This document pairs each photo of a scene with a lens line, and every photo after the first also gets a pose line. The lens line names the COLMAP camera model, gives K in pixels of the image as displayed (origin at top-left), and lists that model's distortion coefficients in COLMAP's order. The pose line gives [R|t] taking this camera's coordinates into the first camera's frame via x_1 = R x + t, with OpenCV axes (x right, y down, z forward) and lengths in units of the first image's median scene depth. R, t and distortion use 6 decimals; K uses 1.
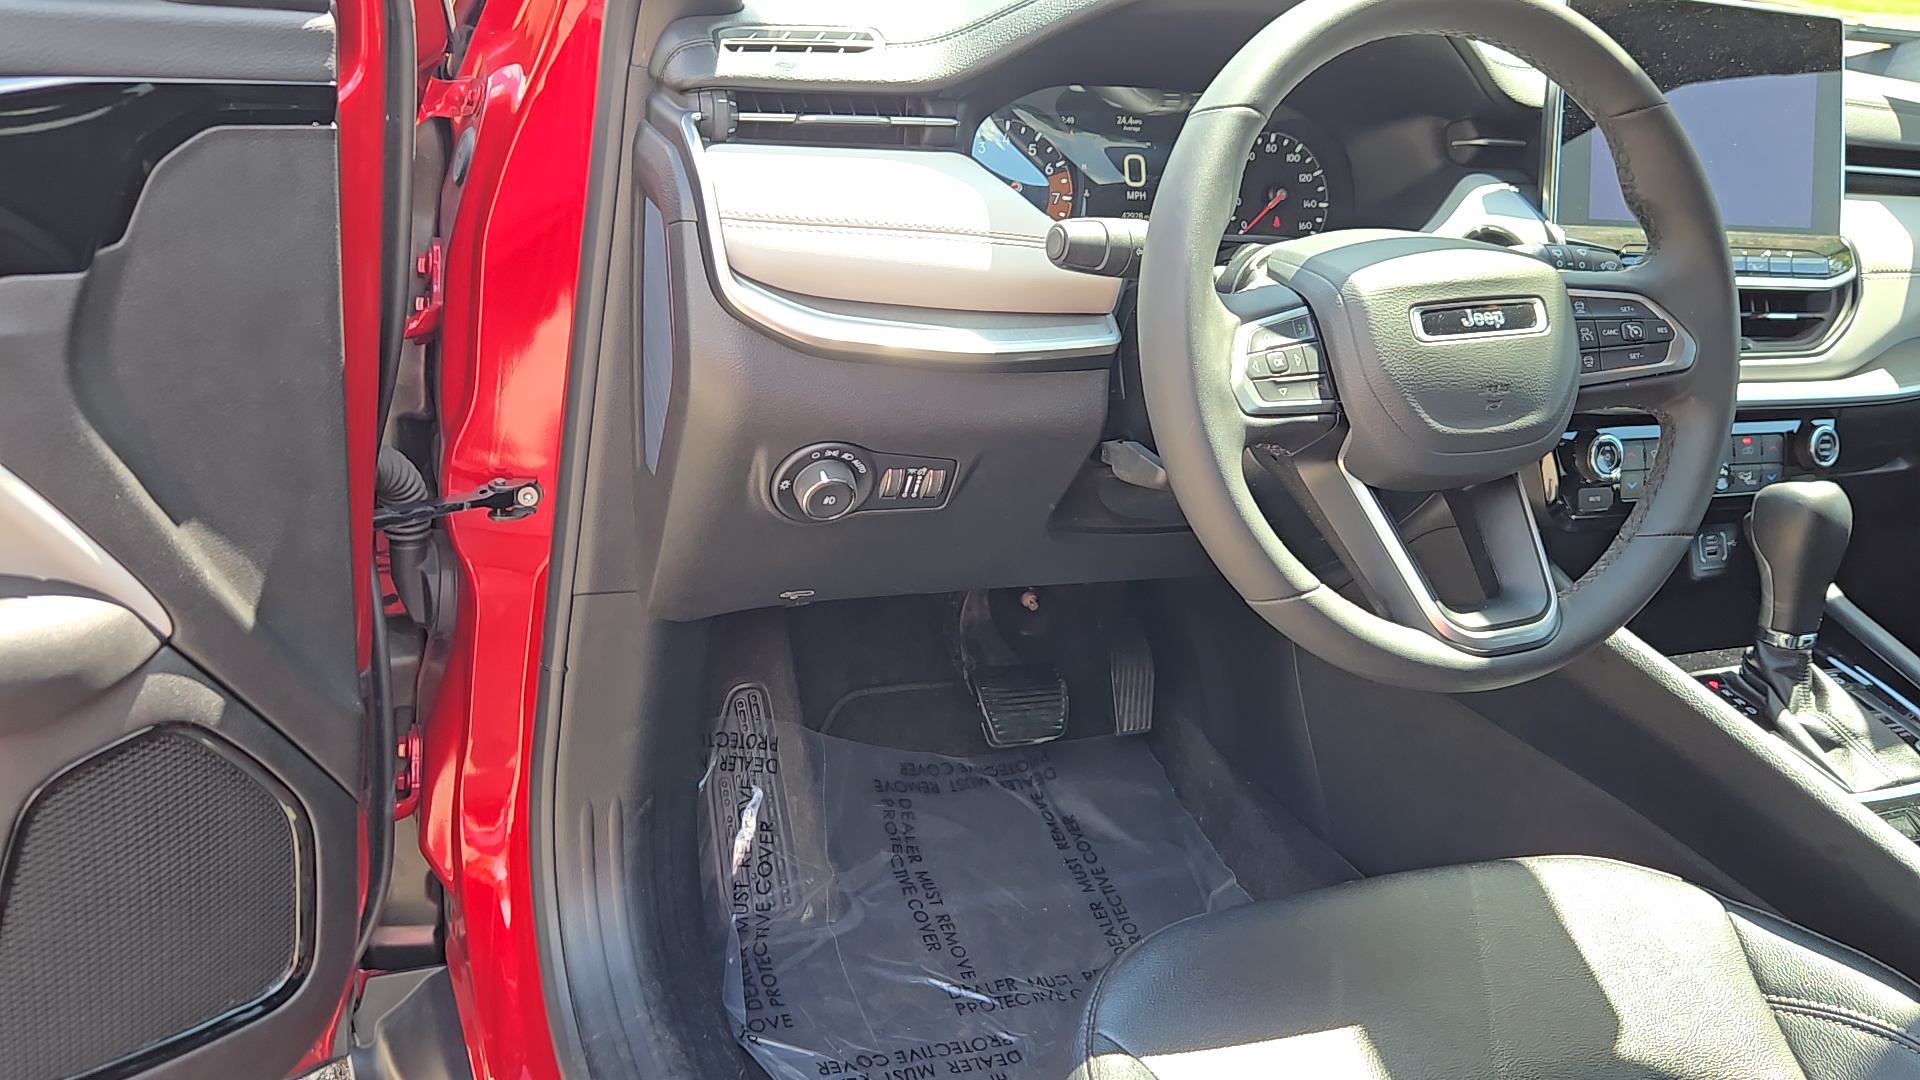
lens RADIAL K [[1614.8, 0, 952.0], [0, 1614.8, 531.8], [0, 0, 1]] dist [0.009761, -0.018745]
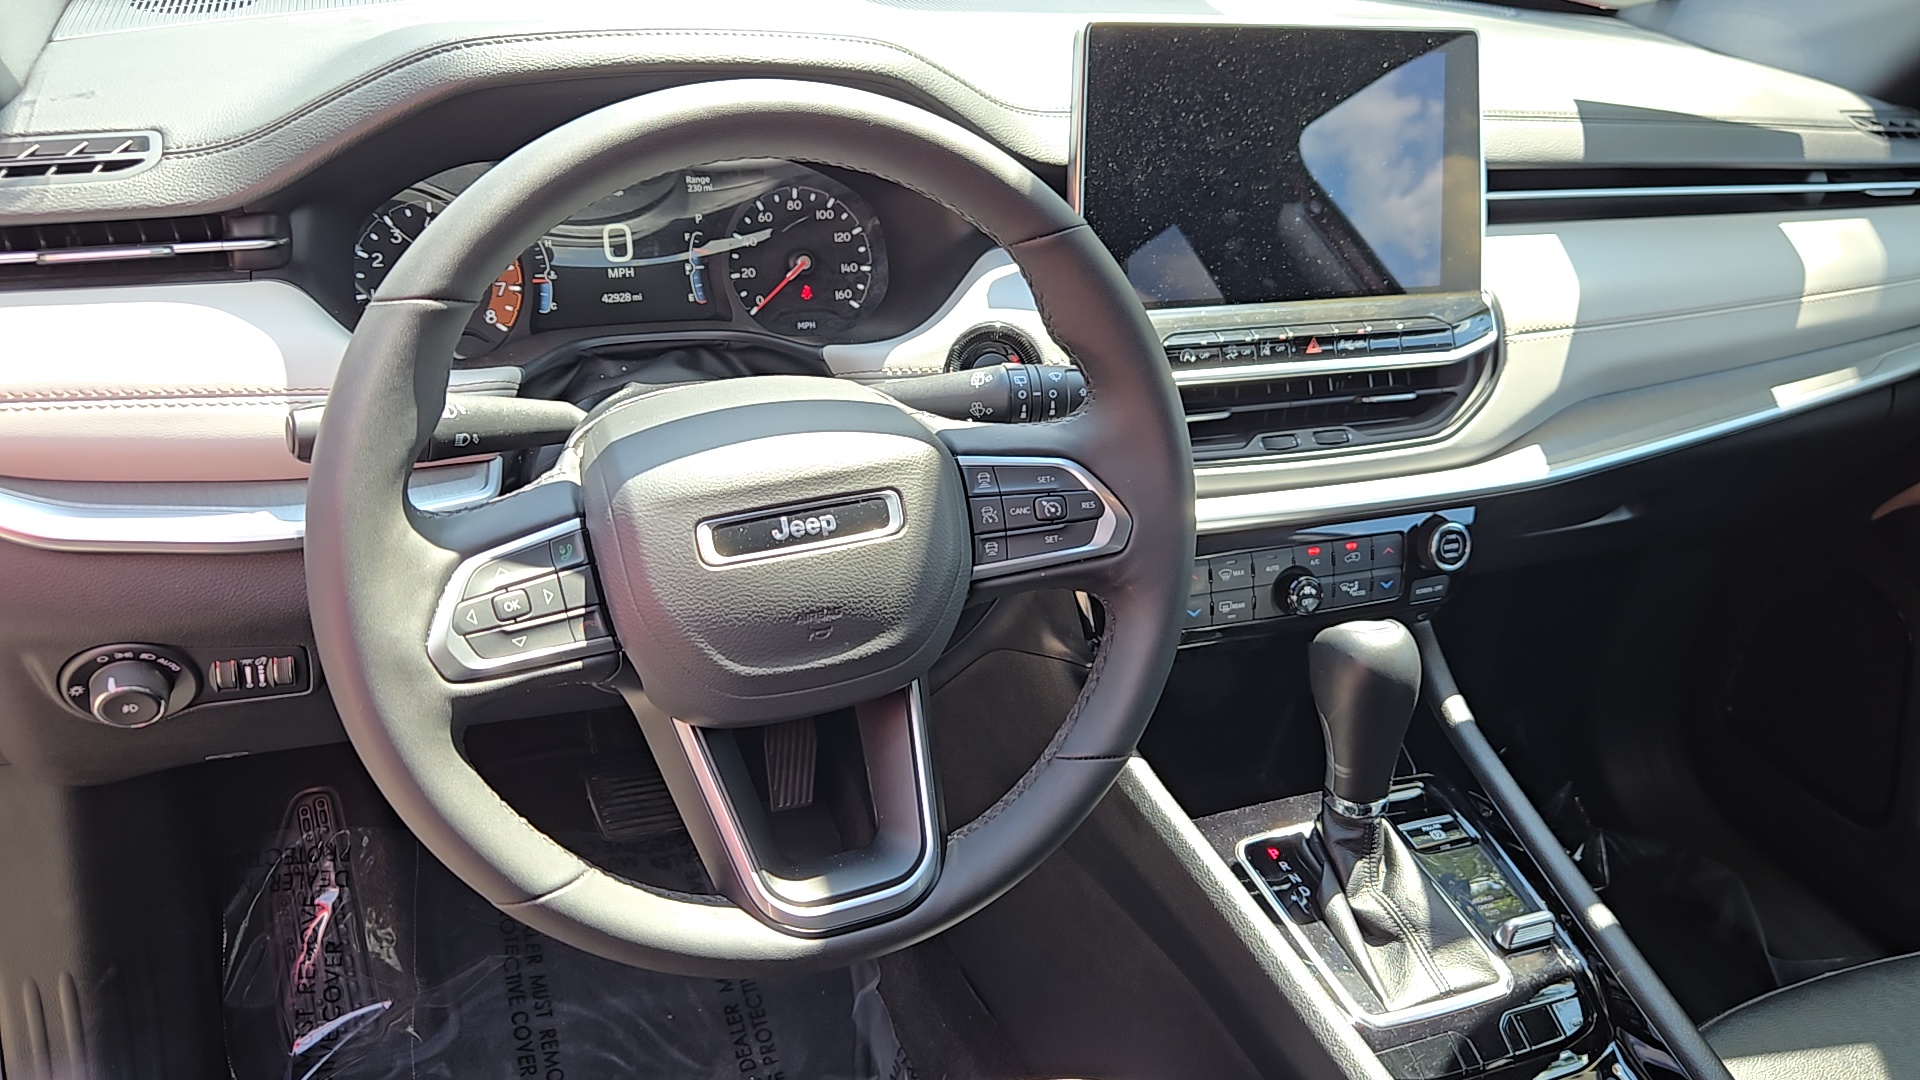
lens RADIAL K [[1614.8, 0, 952.0], [0, 1614.8, 531.8], [0, 0, 1]] dist [0.009761, -0.018745]
pose [[0.999380, -0.018814, -0.029746, 0.368498], [0.021401, 0.995787, 0.089162, -0.172406], [0.027943, -0.089743, 0.995573, 0.179373]]
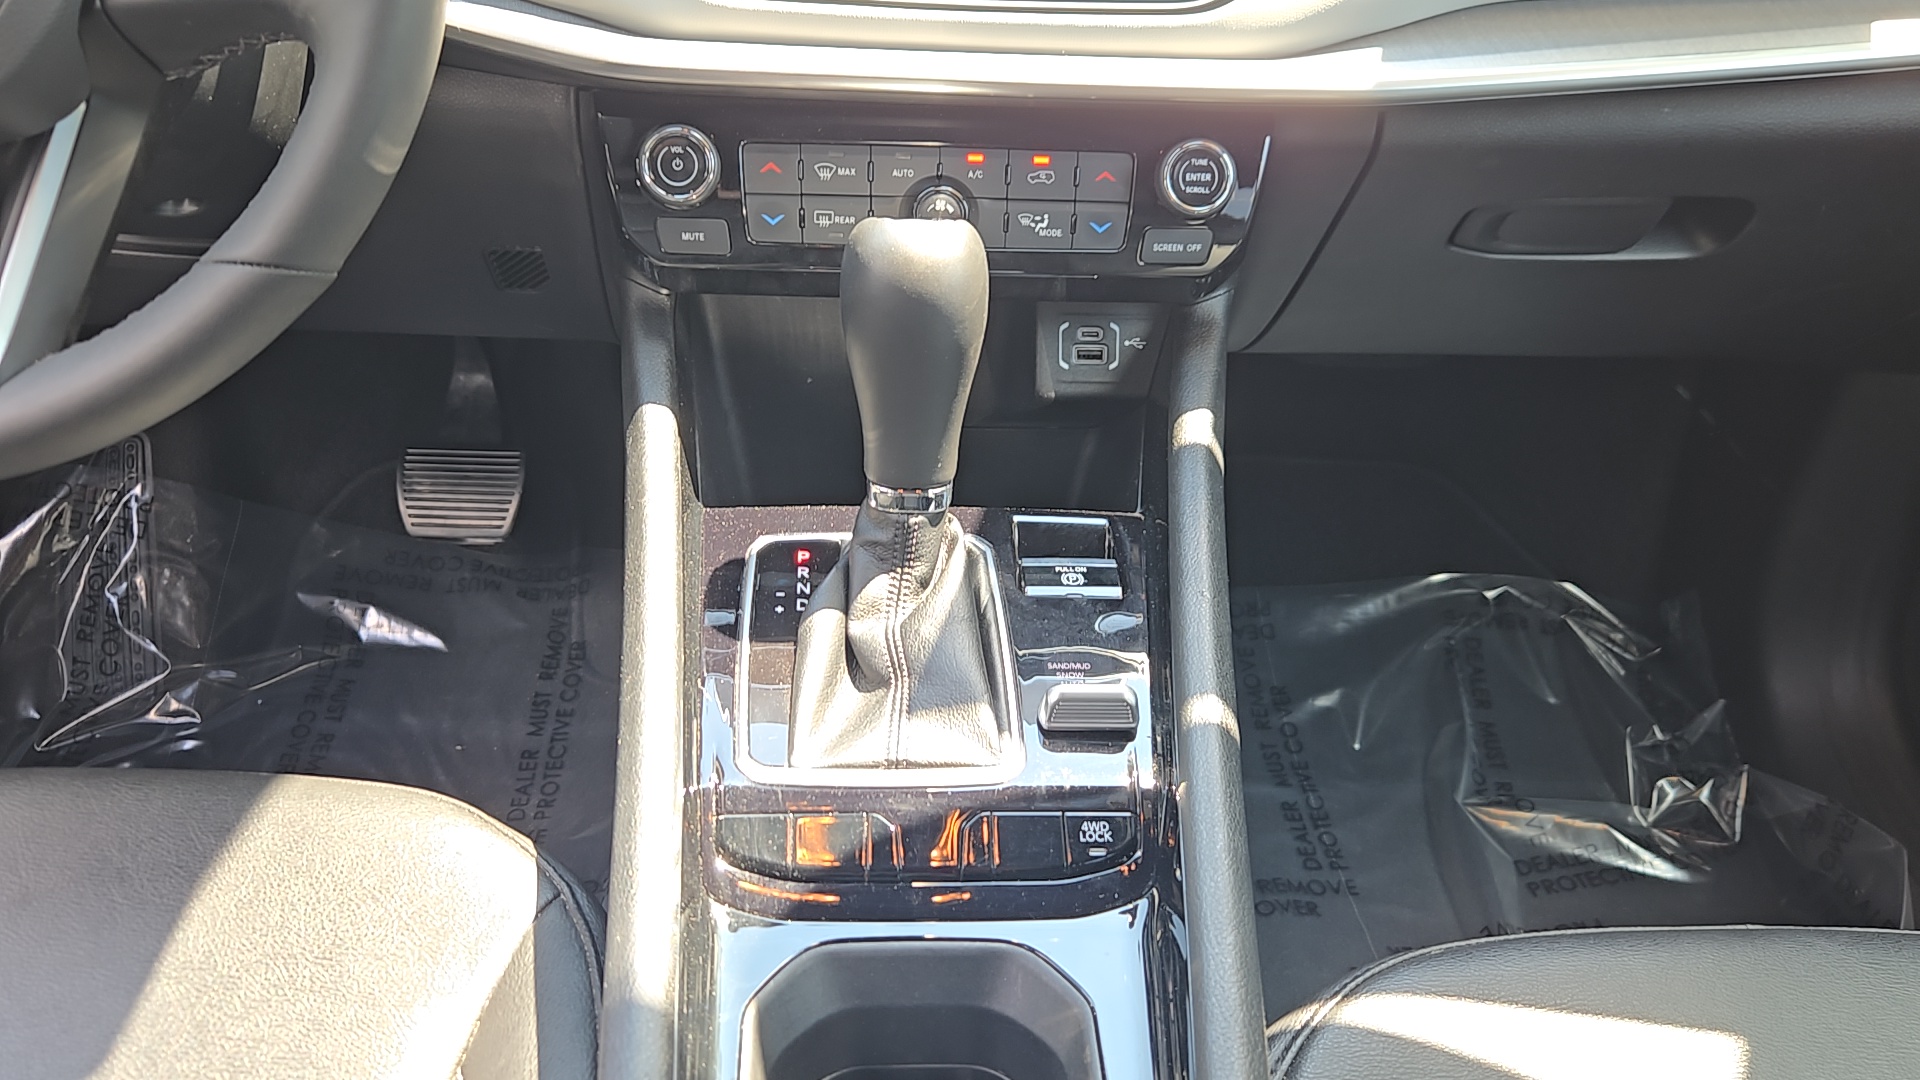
lens RADIAL K [[1618.2, 0, 960.0], [0, 1618.2, 540.0], [0, 0, 1]] dist [0.006989, -0.005048]
pose [[0.934956, 0.117199, -0.334845, 0.811617], [-0.072868, 0.987173, 0.142056, -0.001778], [0.347199, -0.108416, 0.931504, 0.513270]]
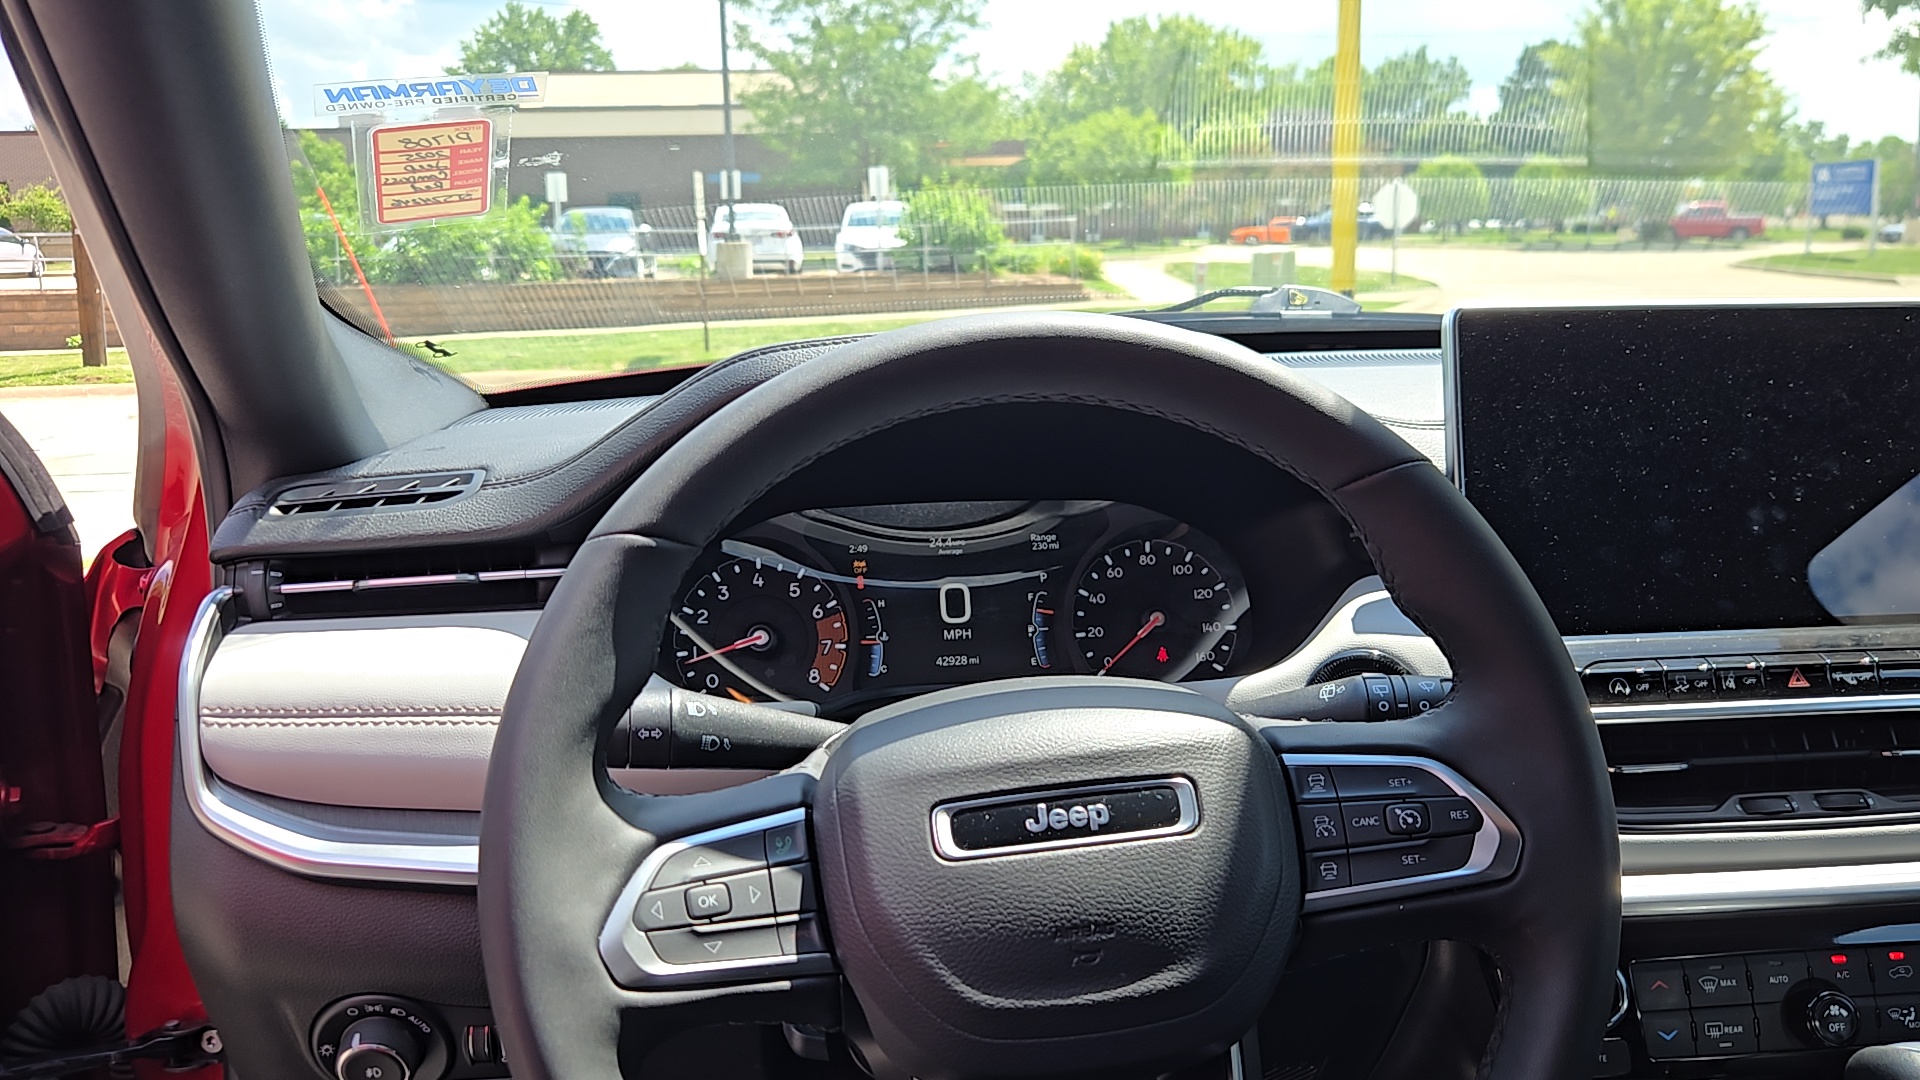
lens RADIAL K [[1614.8, 0, 952.0], [0, 1614.8, 531.8], [0, 0, 1]] dist [0.009761, -0.018745]
pose [[0.945524, -0.087470, -0.313581, 0.428341], [0.004550, 0.966685, -0.255929, -0.067594], [0.325520, 0.240561, 0.914422, 0.327931]]
